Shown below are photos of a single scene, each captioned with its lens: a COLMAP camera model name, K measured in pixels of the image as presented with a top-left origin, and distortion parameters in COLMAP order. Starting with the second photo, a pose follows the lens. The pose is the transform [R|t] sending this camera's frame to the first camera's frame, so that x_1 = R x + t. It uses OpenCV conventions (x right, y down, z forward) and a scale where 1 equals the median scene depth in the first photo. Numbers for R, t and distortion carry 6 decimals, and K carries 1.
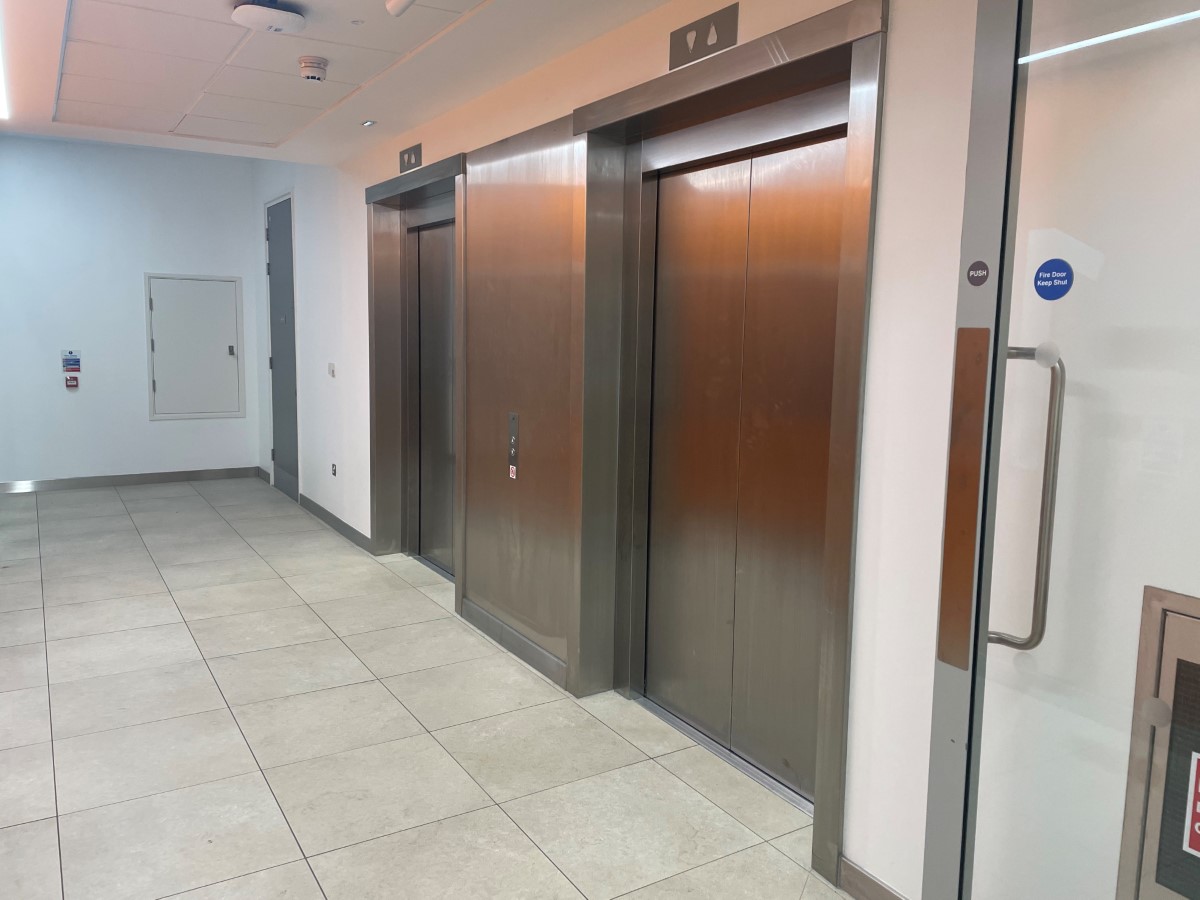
lens RADIAL K [[915.2, 0, 600.0], [0, 915.2, 450.0], [0, 0, 1]] dist [0.042665, -0.004936]
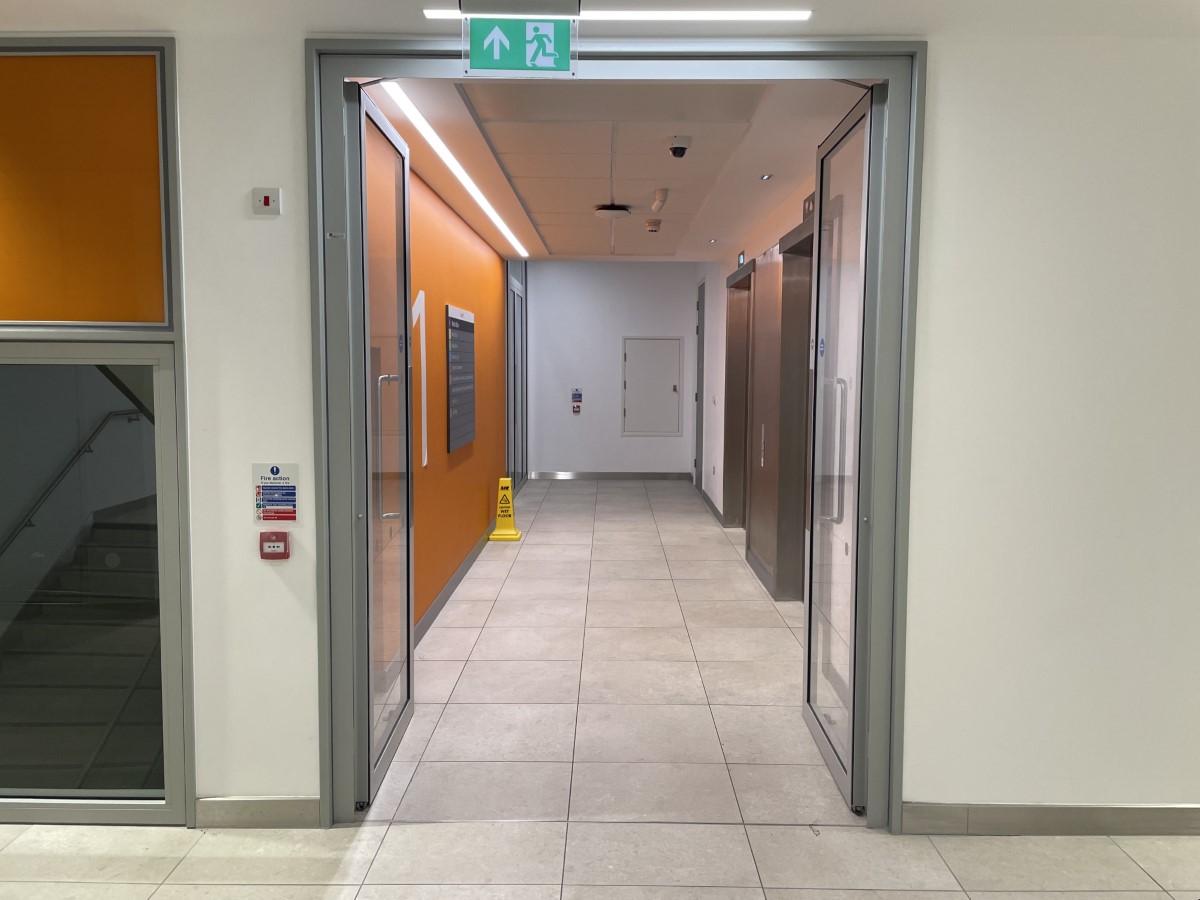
lens RADIAL K [[915.2, 0, 600.0], [0, 915.2, 450.0], [0, 0, 1]] dist [0.042665, -0.004936]
pose [[0.843536, 0.034816, -0.535943, 0.281618], [-0.060498, 0.997705, -0.030406, 0.038838], [0.533655, 0.058072, 0.843706, -0.256748]]
